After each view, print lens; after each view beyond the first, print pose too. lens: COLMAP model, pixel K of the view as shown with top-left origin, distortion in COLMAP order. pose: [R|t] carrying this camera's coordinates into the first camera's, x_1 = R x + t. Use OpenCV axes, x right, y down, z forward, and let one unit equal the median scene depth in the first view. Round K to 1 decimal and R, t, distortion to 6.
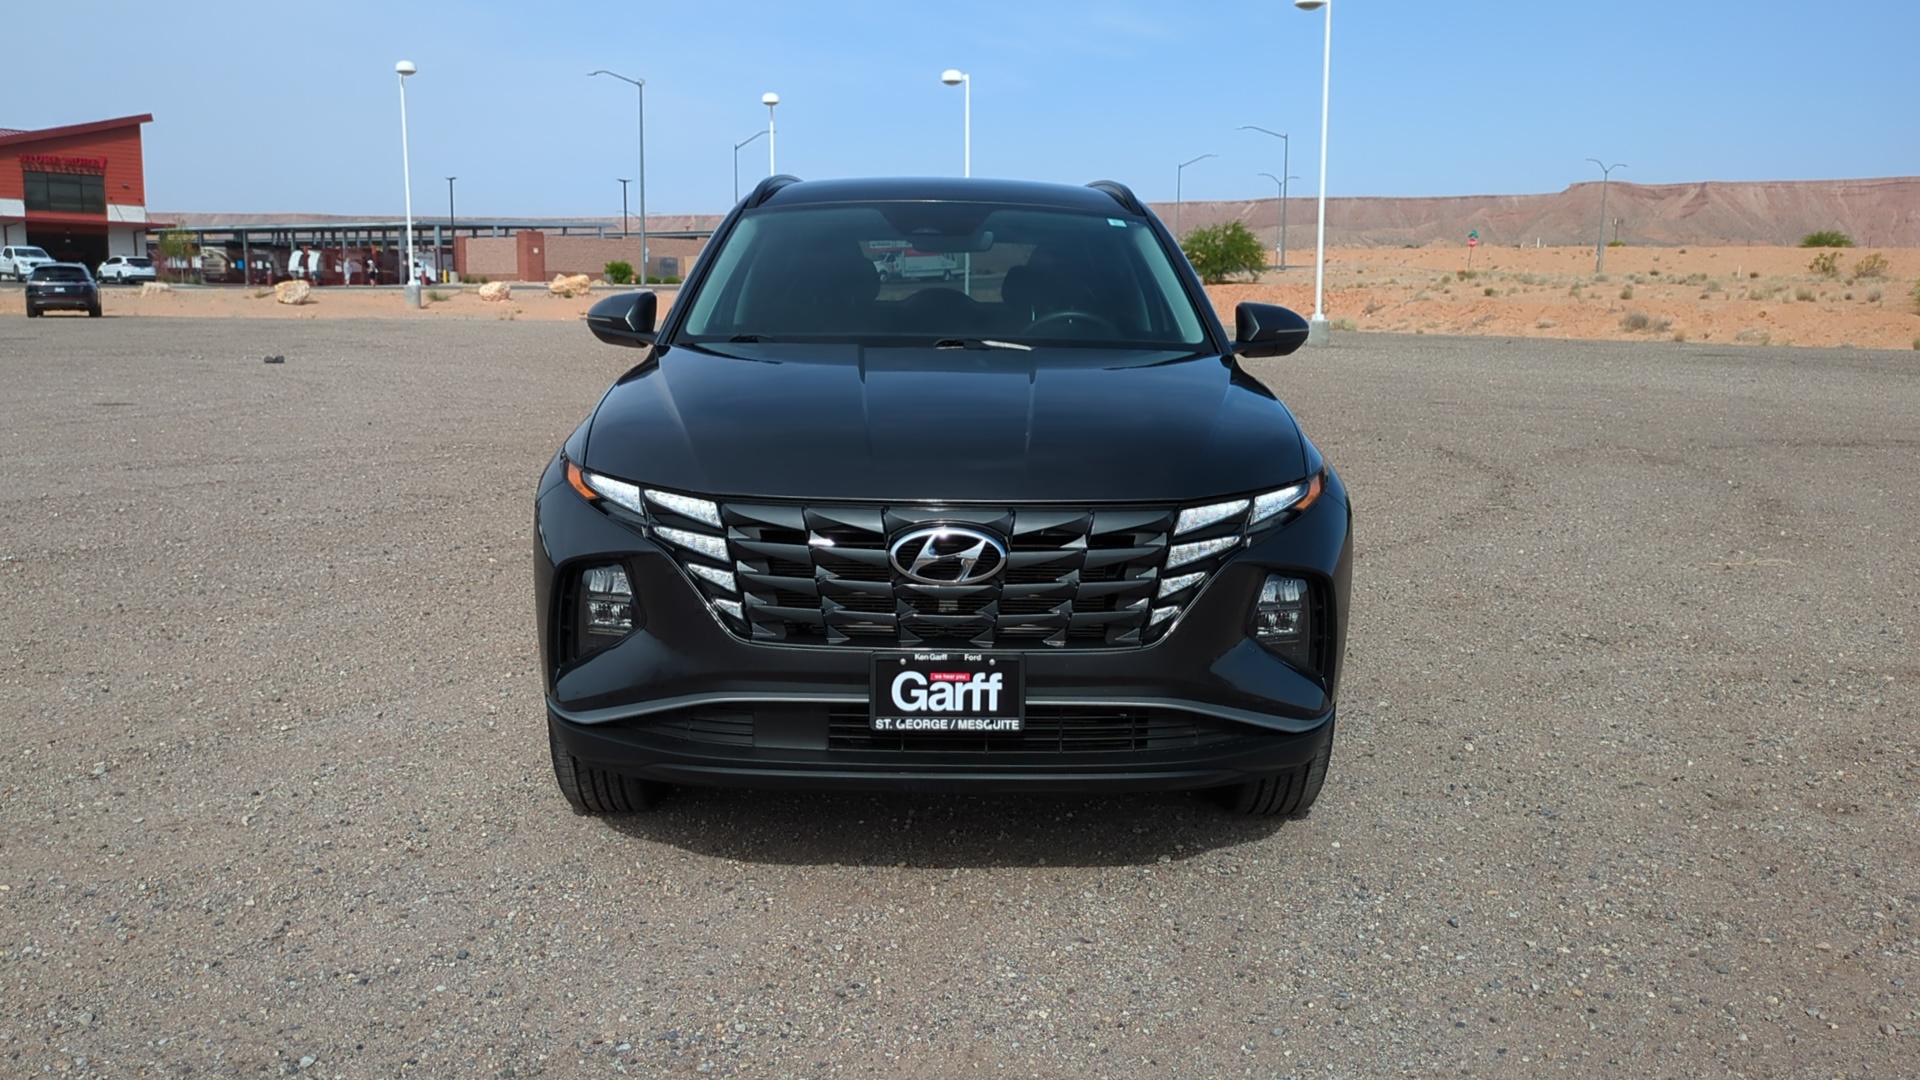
lens RADIAL K [[1621.5, 0, 967.1], [0, 1621.5, 549.7], [0, 0, 1]] dist [0.053198, -0.084012]
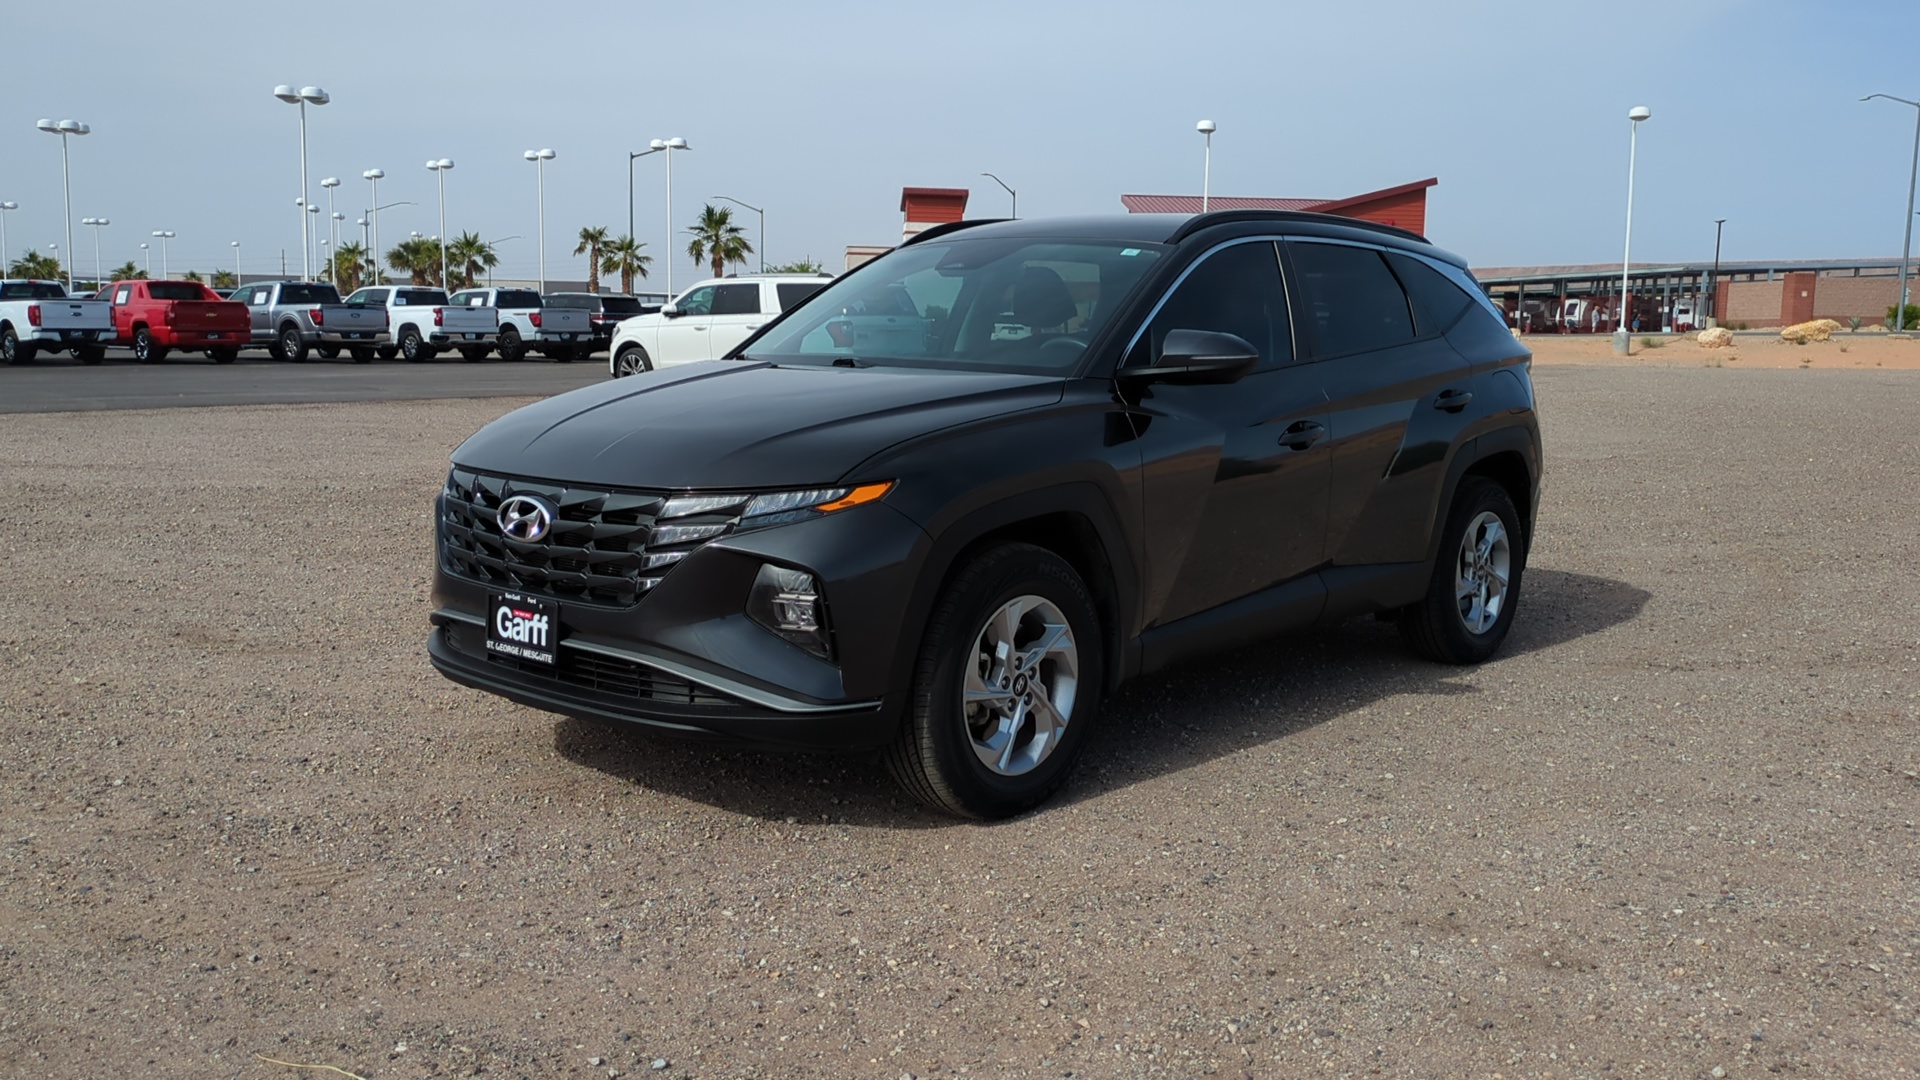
lens RADIAL K [[1621.5, 0, 963.3], [0, 1621.5, 531.8], [0, 0, 1]] dist [0.053198, -0.084012]
pose [[0.737096, 0.077539, -0.671325, 1.089173], [-0.104229, 0.994553, 0.000432, -0.022444], [0.667702, 0.069654, 0.741163, 0.278070]]
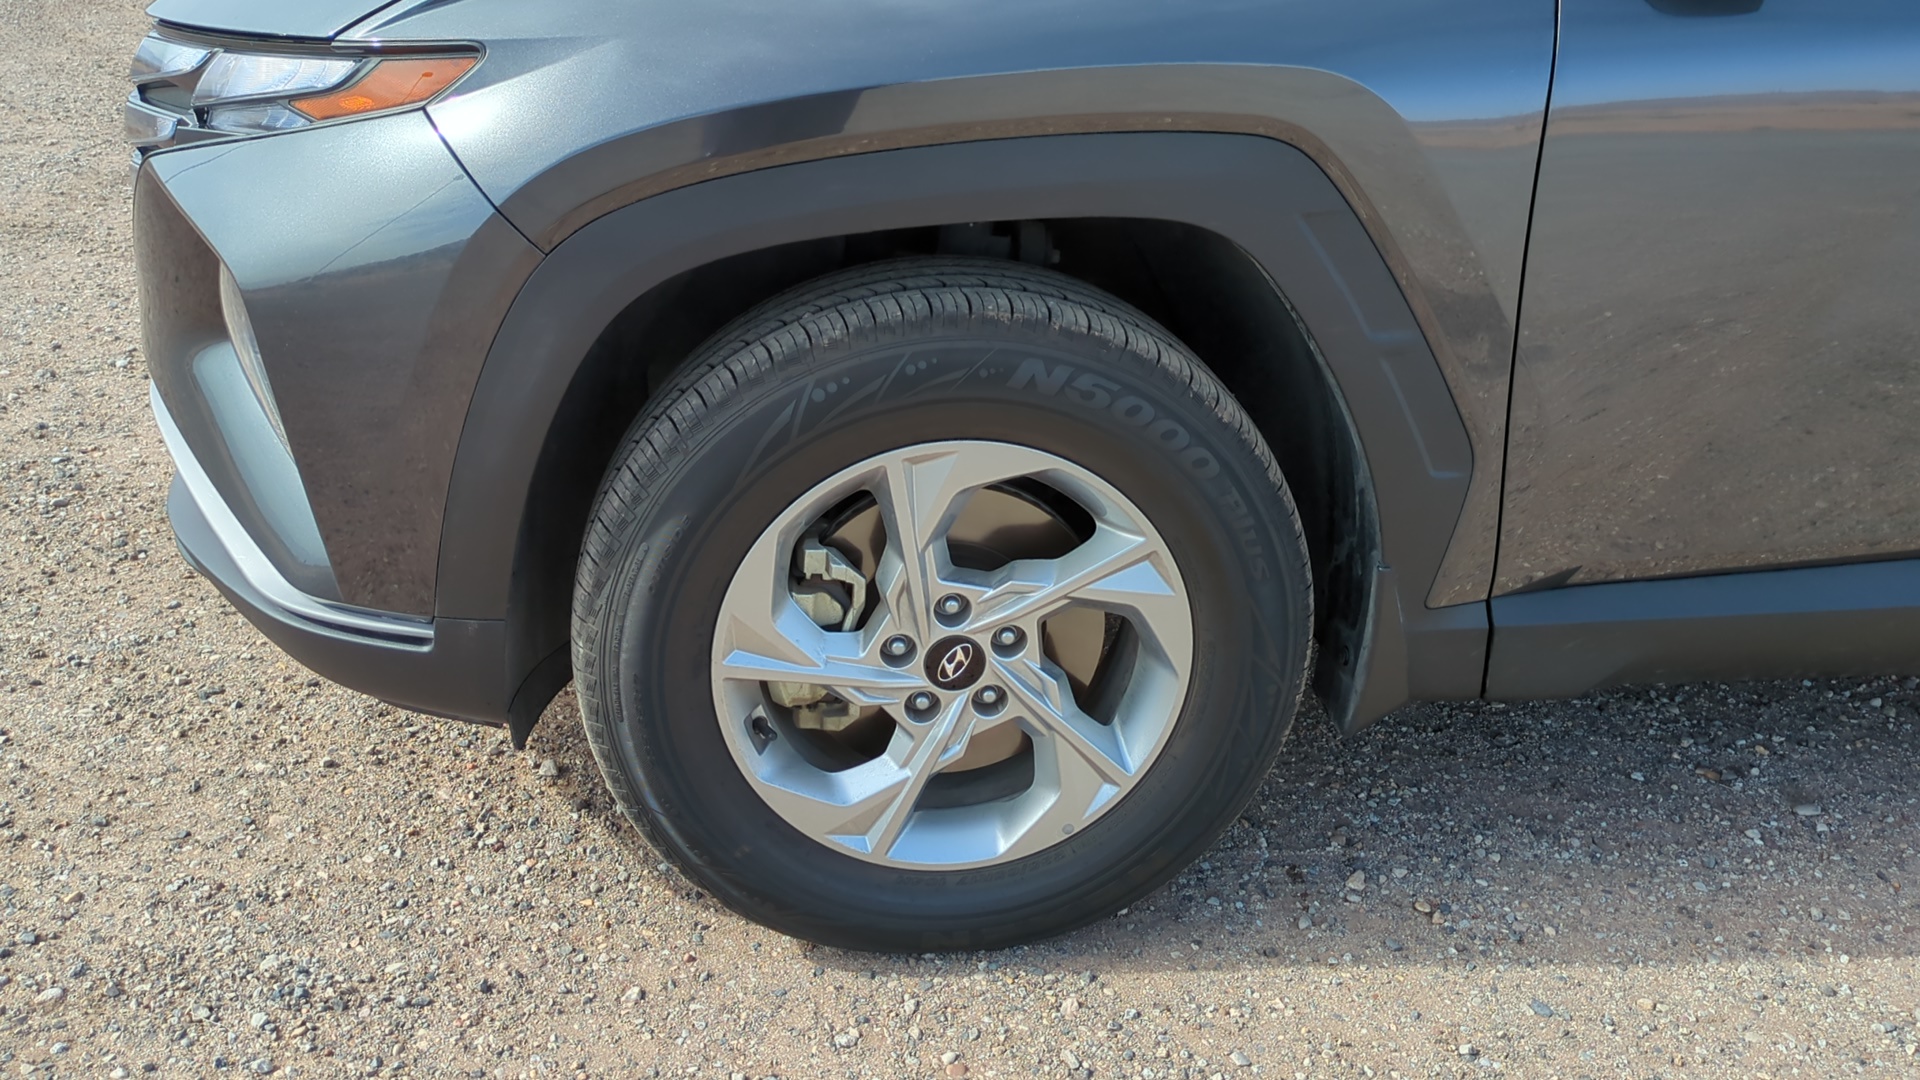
lens RADIAL K [[1621.5, 0, 973.5], [0, 1621.5, 532.0], [0, 0, 1]] dist [0.053198, -0.084012]
pose [[0.091661, 0.391307, -0.915684, 0.701003], [-0.193693, 0.908998, 0.369061, -0.121991], [0.976771, 0.143534, 0.159113, 1.188125]]
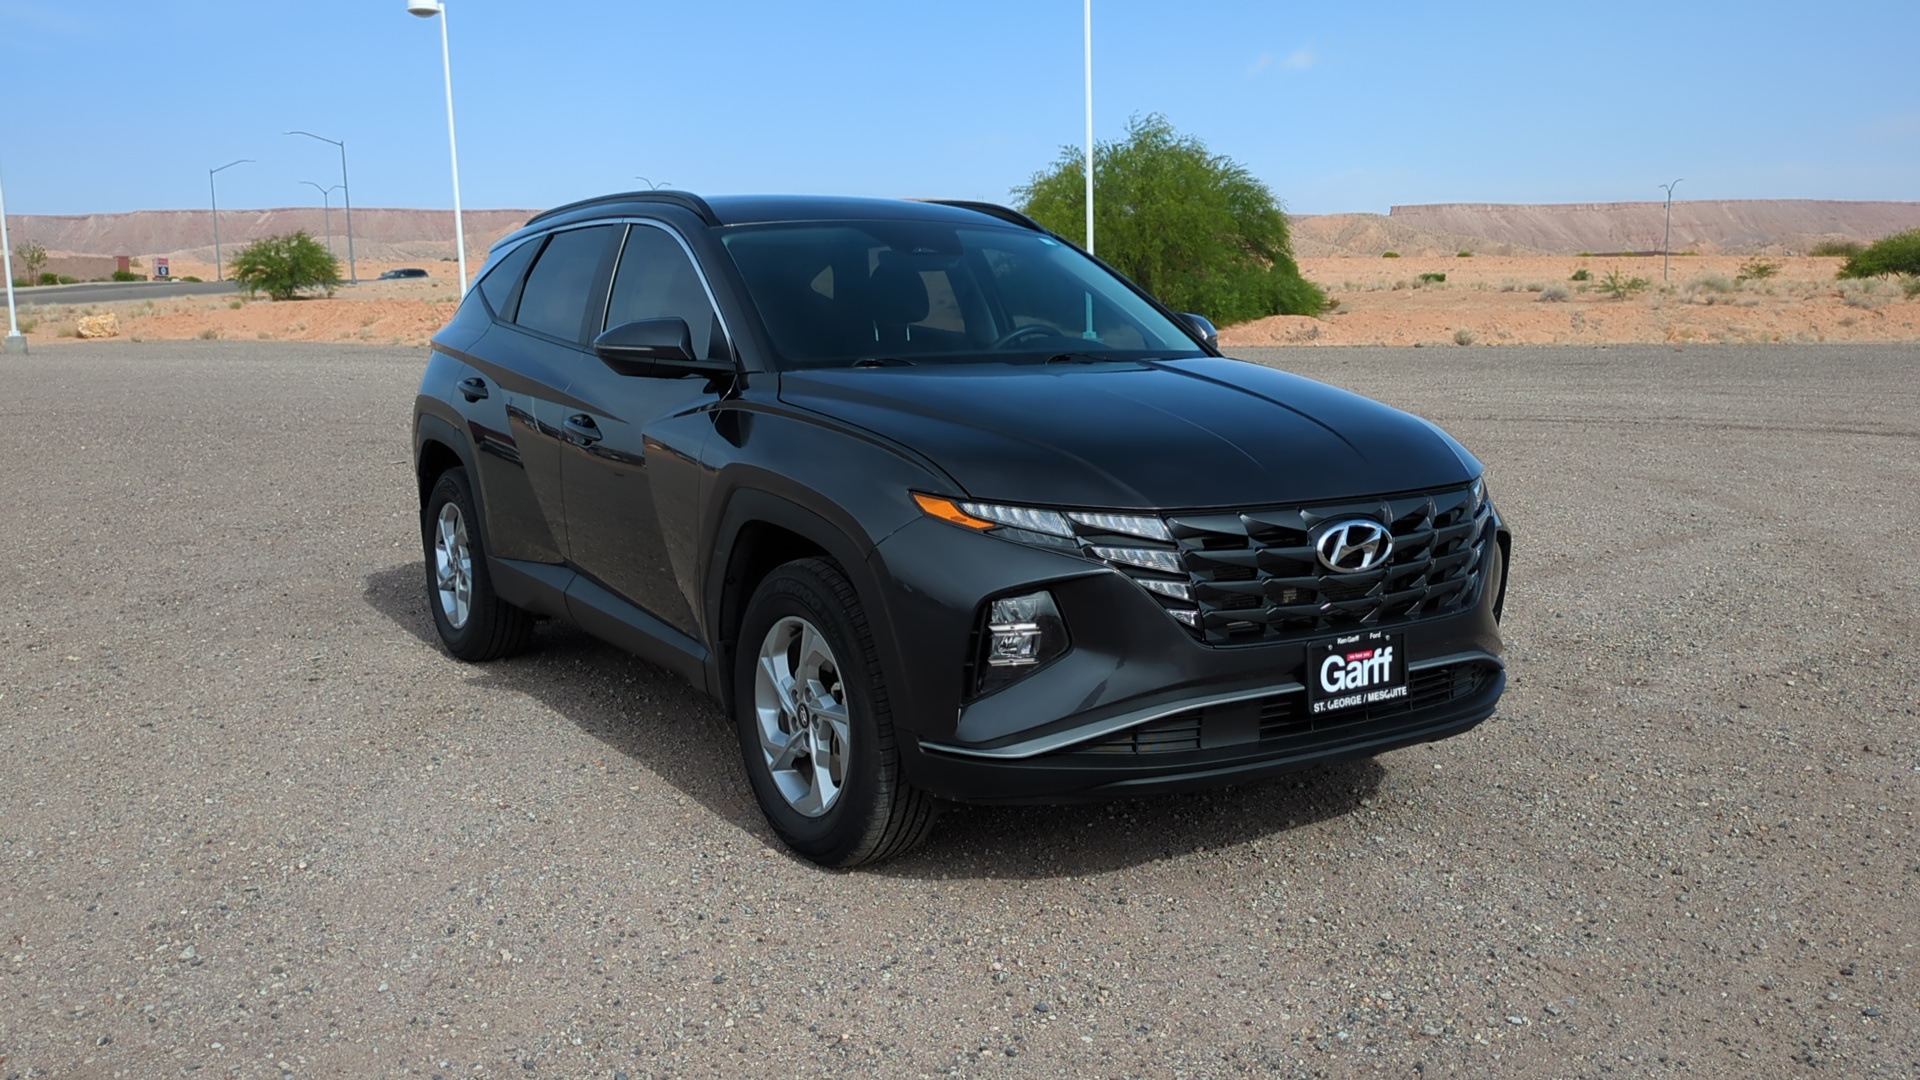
lens RADIAL K [[1621.5, 0, 989.1], [0, 1621.5, 542.7], [0, 0, 1]] dist [0.053198, -0.084012]
pose [[0.845751, -0.094217, 0.525193, -0.790809], [0.100545, 0.994795, 0.016548, -0.041306], [-0.524018, 0.038810, 0.850822, 0.187843]]
